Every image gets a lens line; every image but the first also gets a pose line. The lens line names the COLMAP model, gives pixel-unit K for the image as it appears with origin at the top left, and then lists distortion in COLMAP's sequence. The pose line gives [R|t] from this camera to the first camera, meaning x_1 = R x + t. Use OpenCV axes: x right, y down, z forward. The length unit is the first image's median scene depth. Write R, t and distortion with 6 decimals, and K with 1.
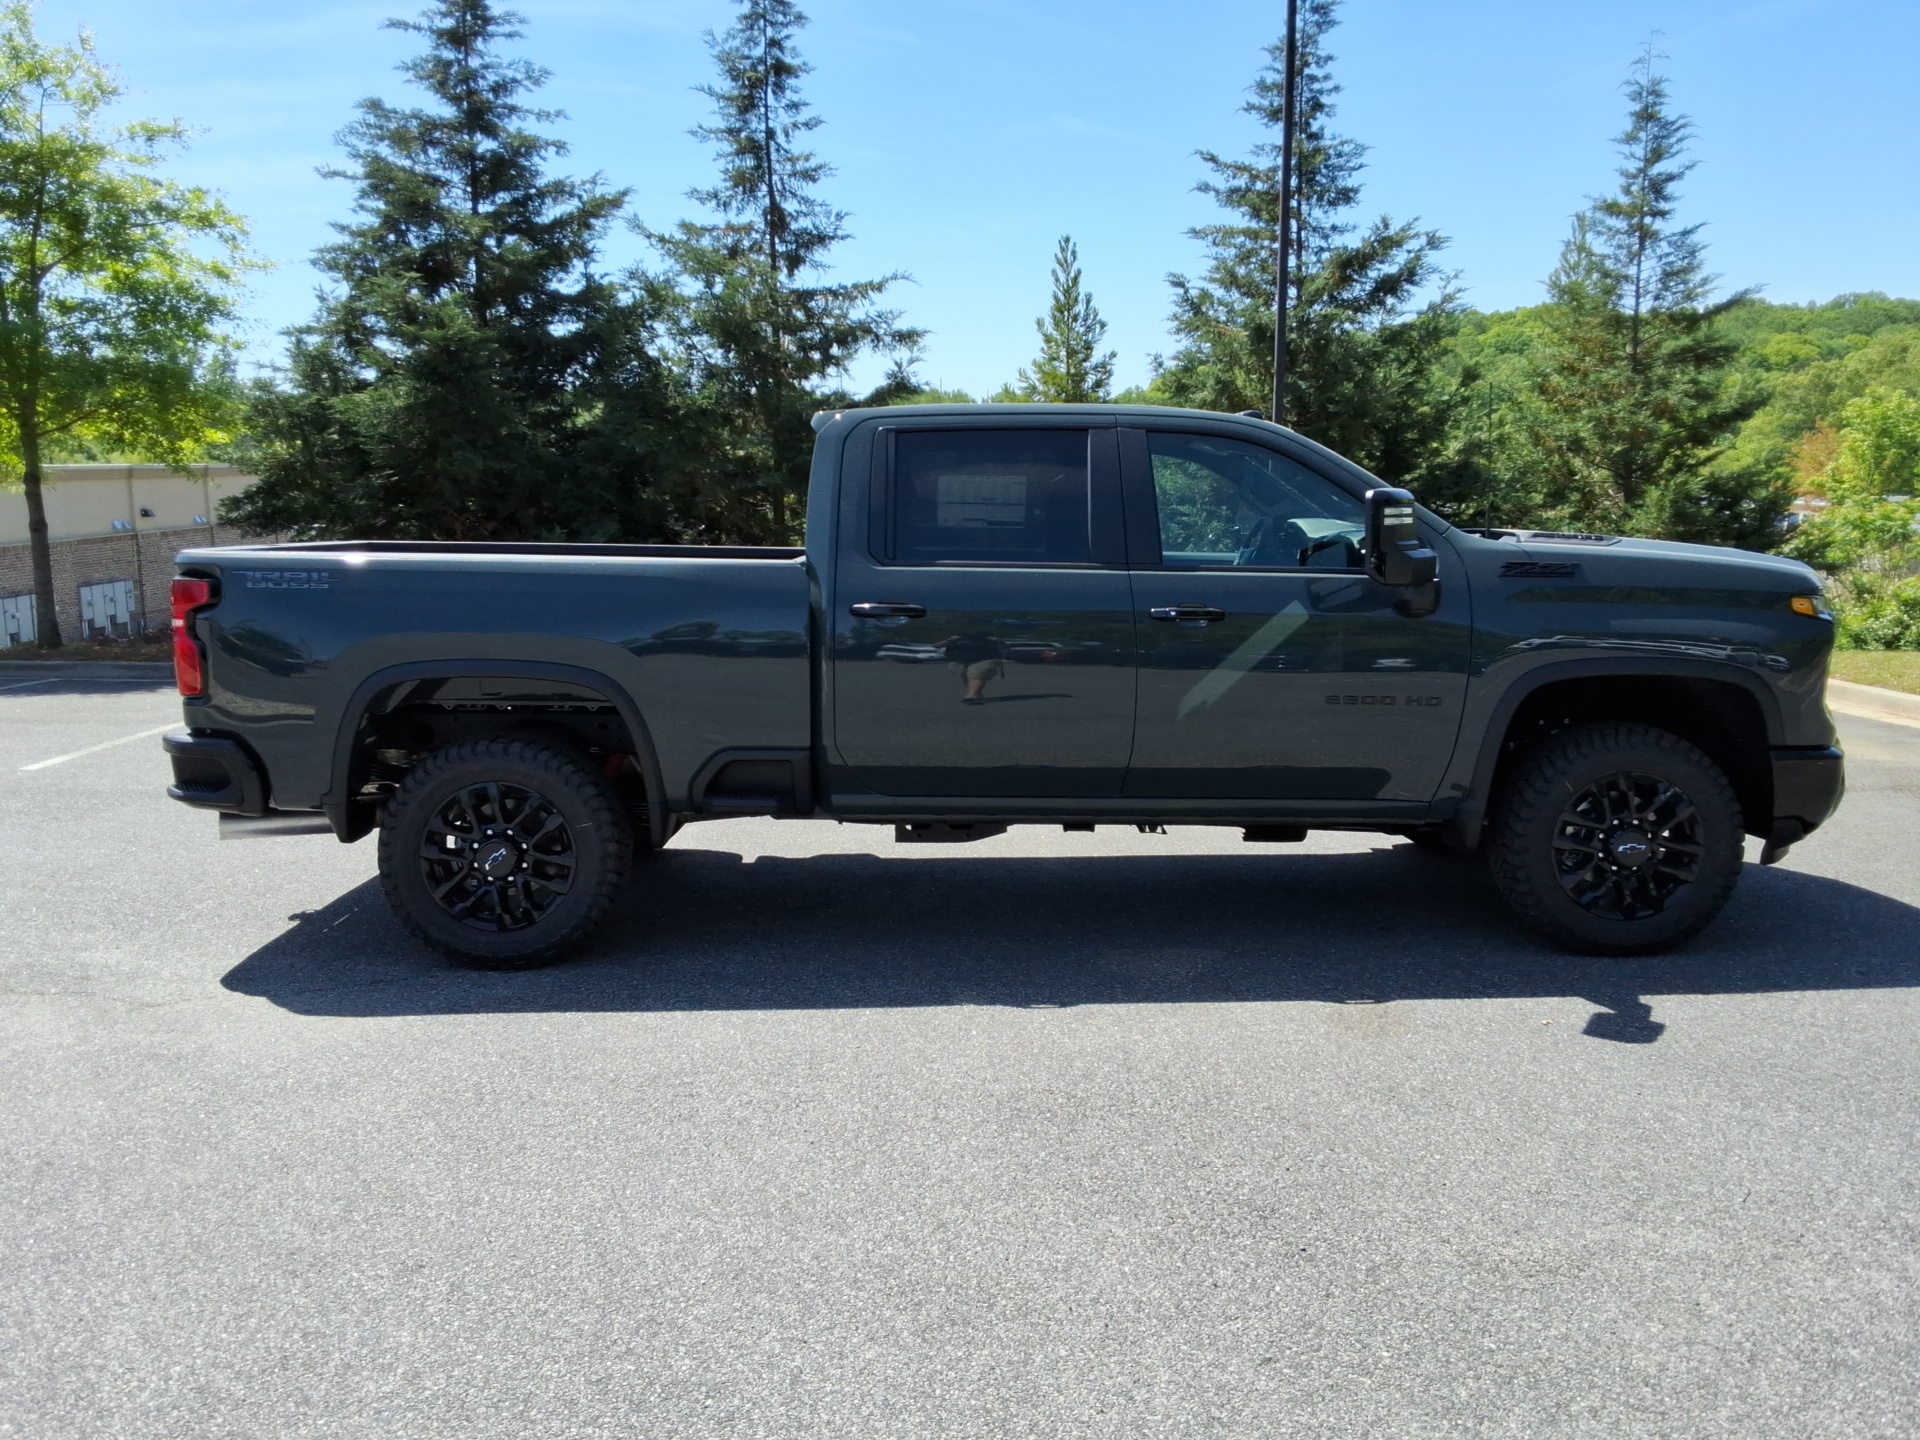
lens RADIAL K [[1542.3, 0, 970.2], [0, 1542.3, 722.5], [0, 0, 1]] dist [0.090439, -0.137870]
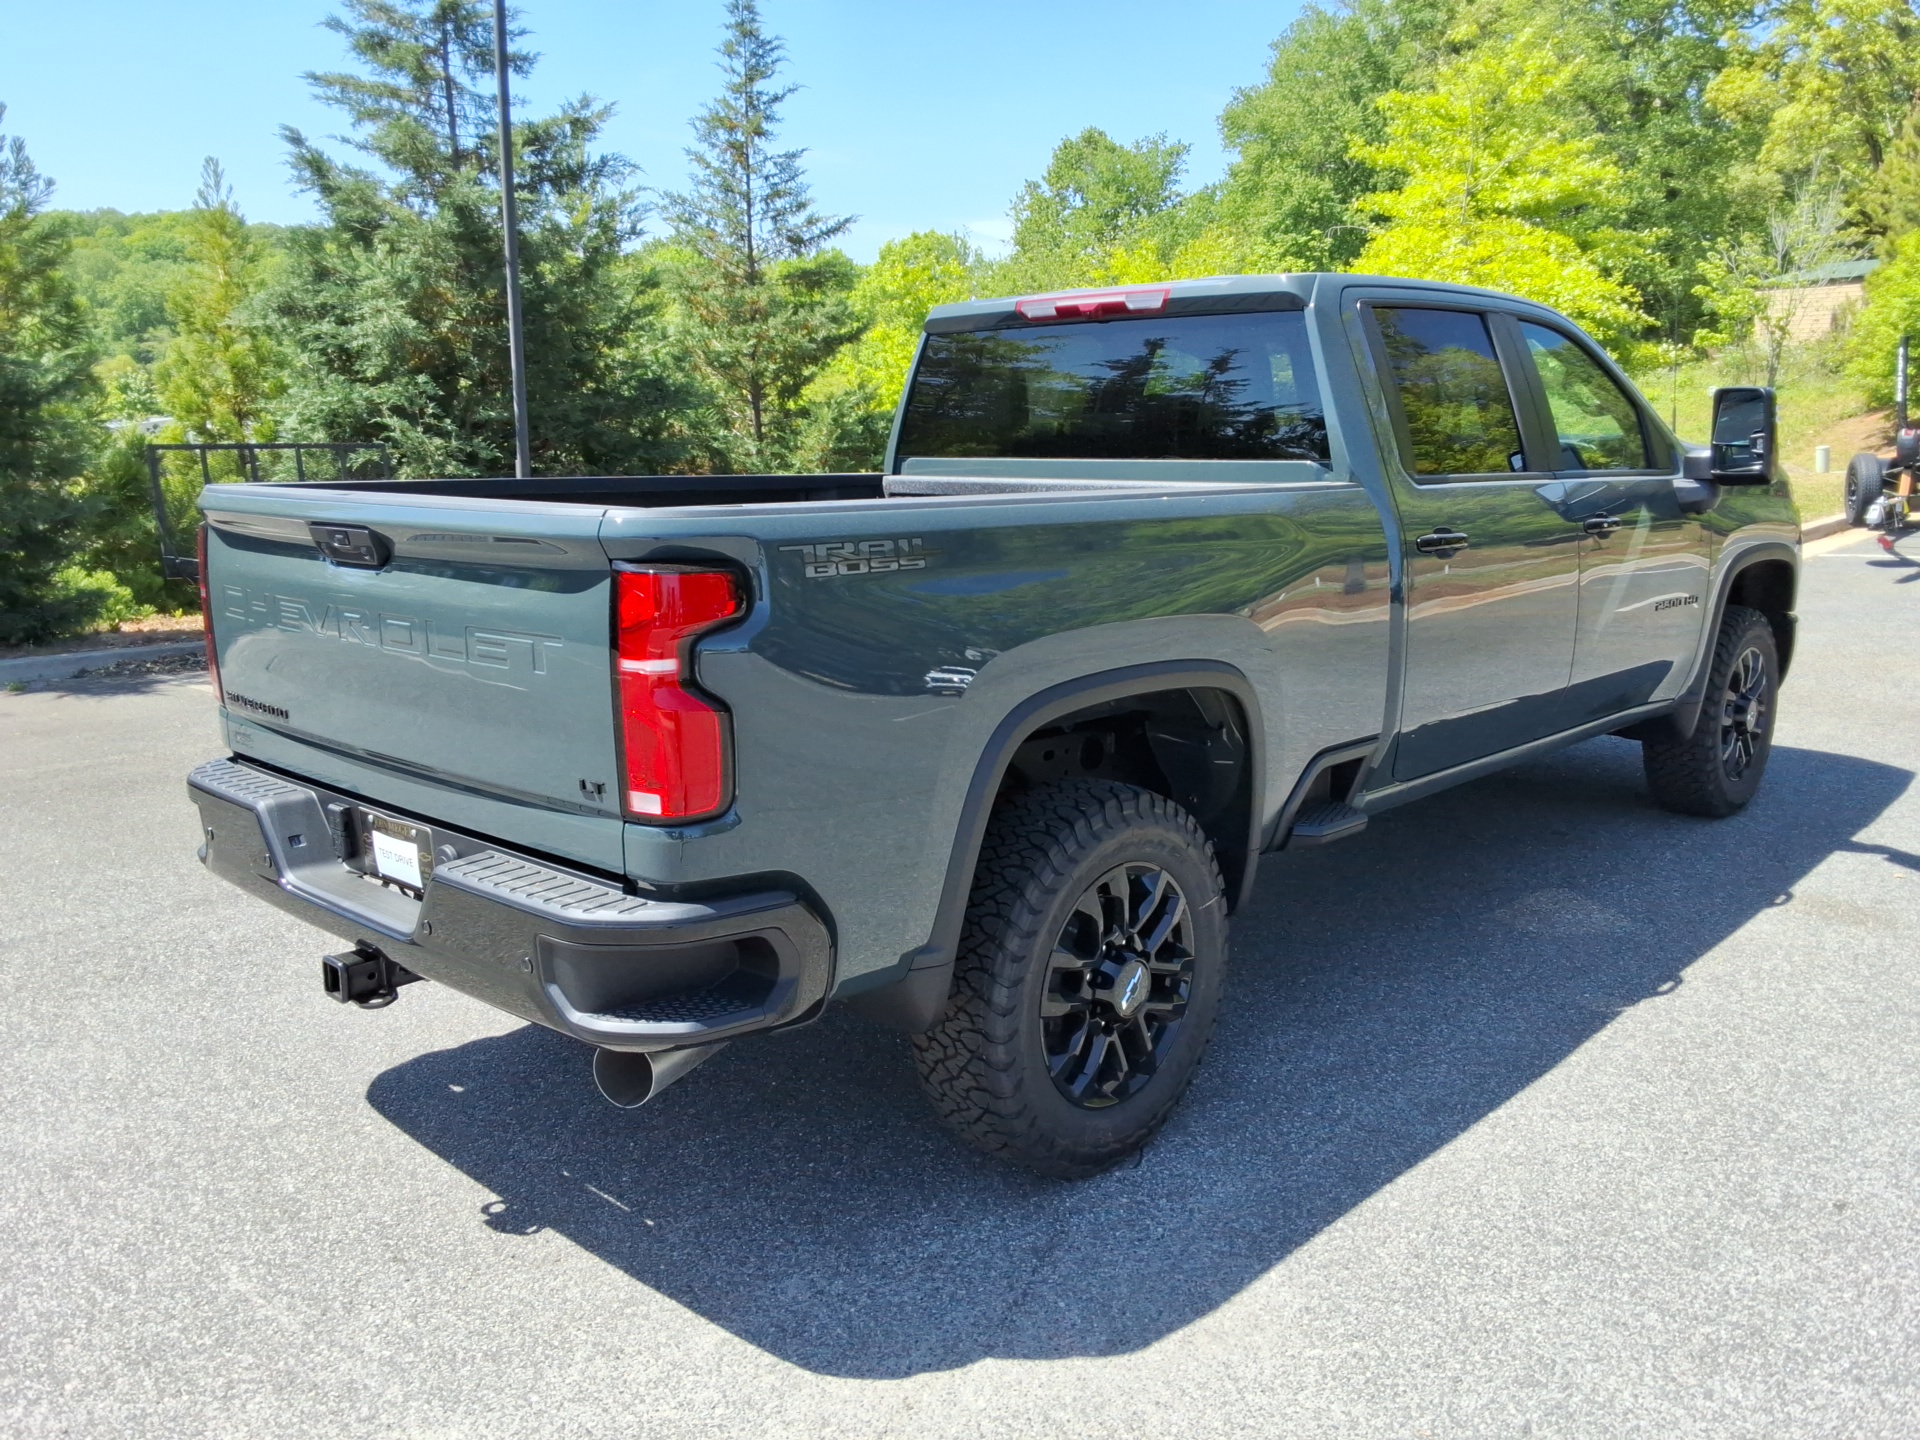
lens RADIAL K [[1542.3, 0, 985.5], [0, 1542.3, 722.2], [0, 0, 1]] dist [0.090439, -0.137870]
pose [[0.691848, -0.141270, 0.708089, -0.261426], [0.106244, 0.989916, 0.093689, -0.027385], [-0.714184, 0.010411, 0.699881, 0.210224]]
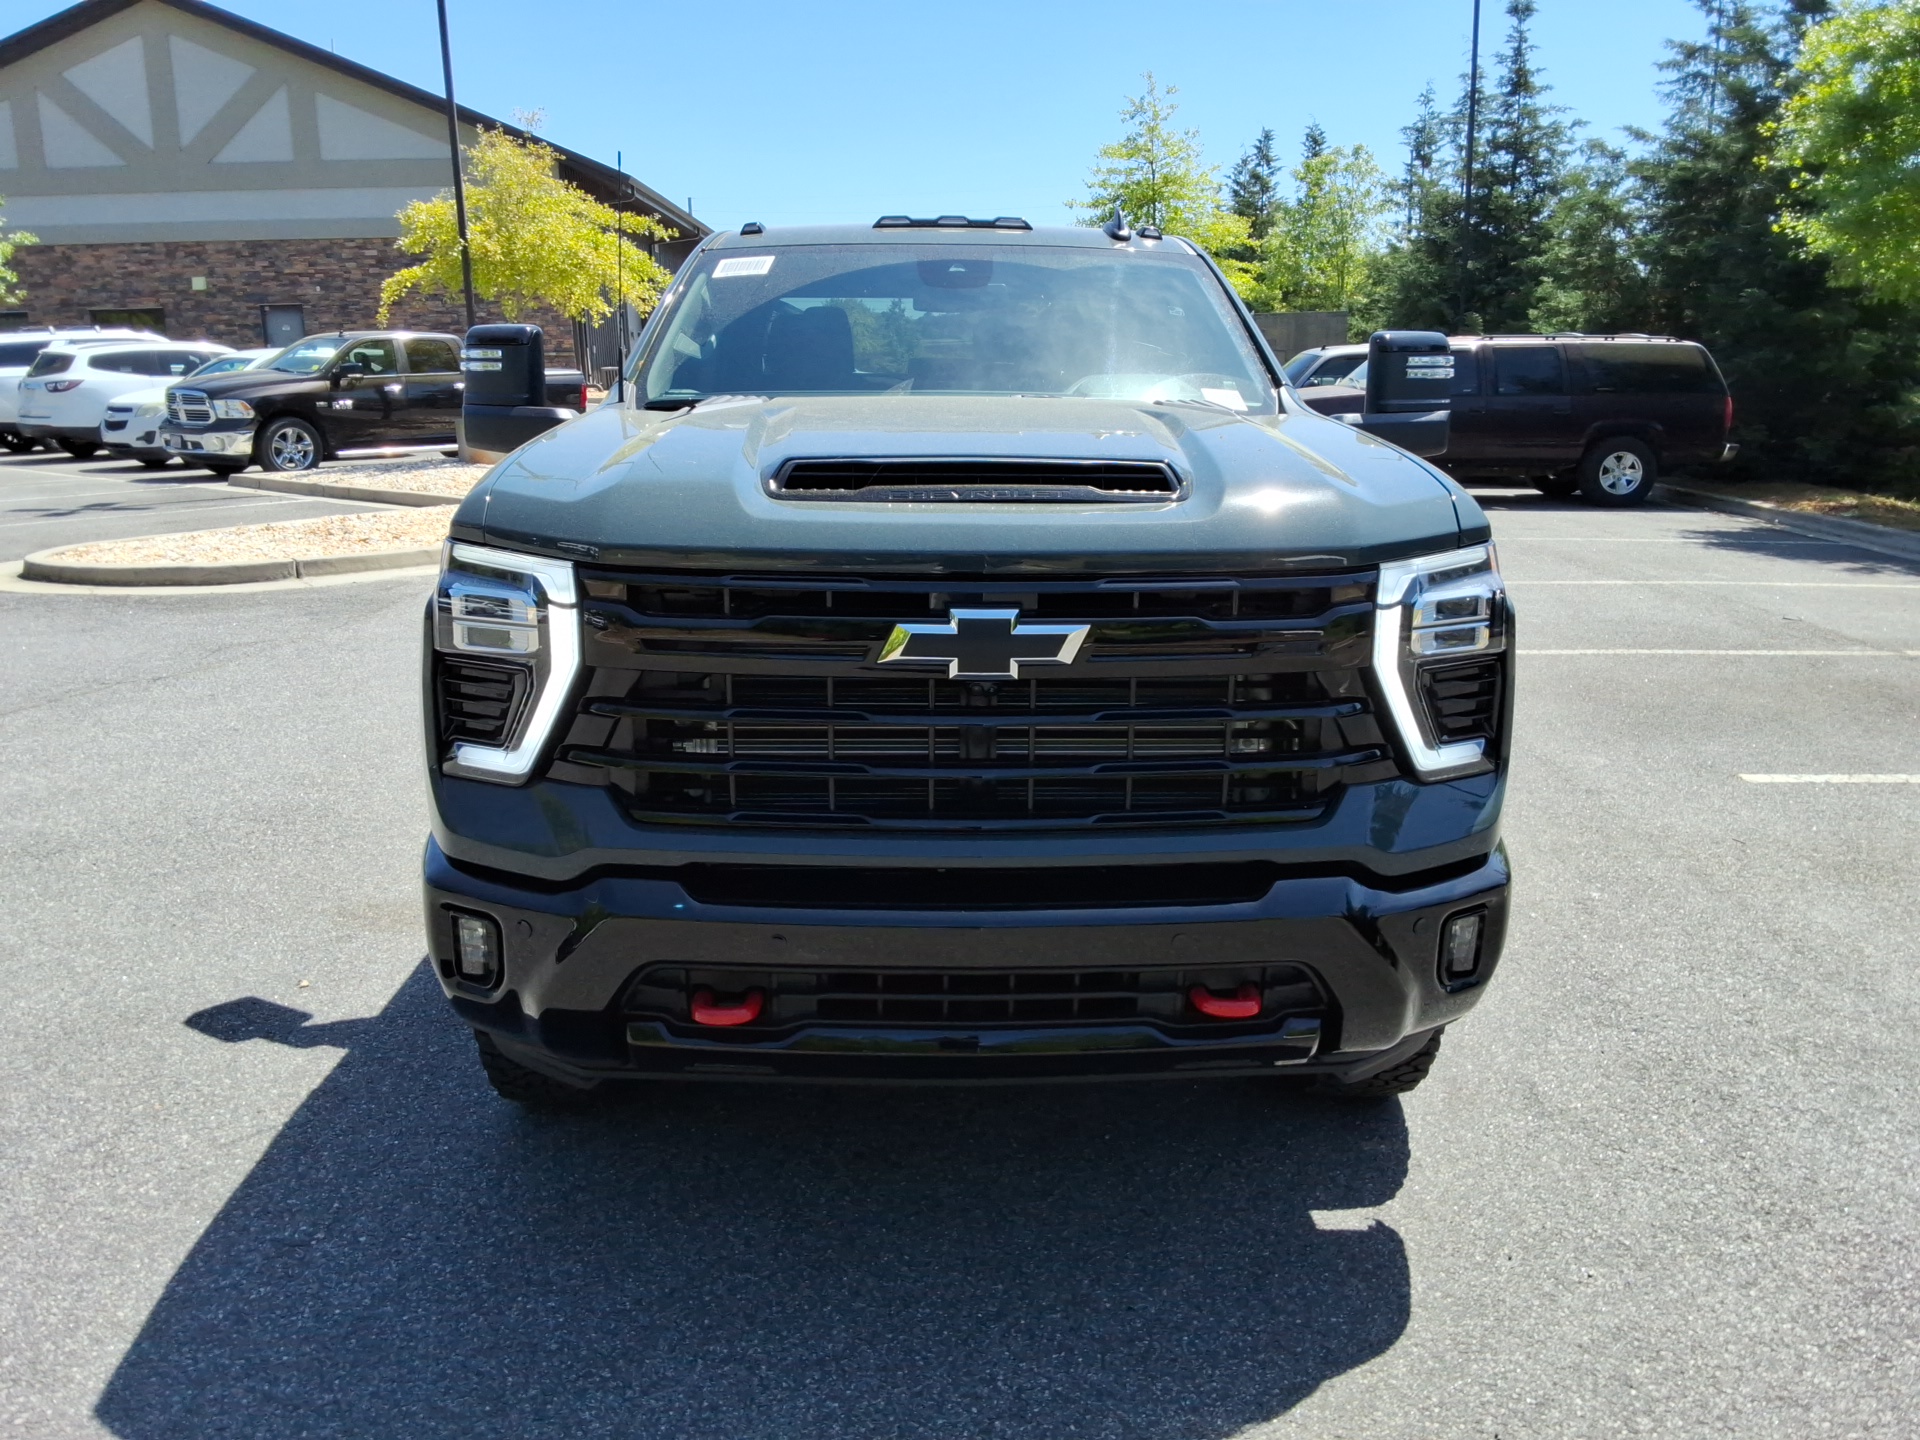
lens RADIAL K [[1542.3, 0, 976.5], [0, 1542.3, 720.0], [0, 0, 1]] dist [0.090439, -0.137870]
pose [[0.021004, 0.223234, -0.974539, 0.353228], [-0.142579, 0.965459, 0.218081, -0.053137], [0.989560, 0.134368, 0.052107, 0.396699]]
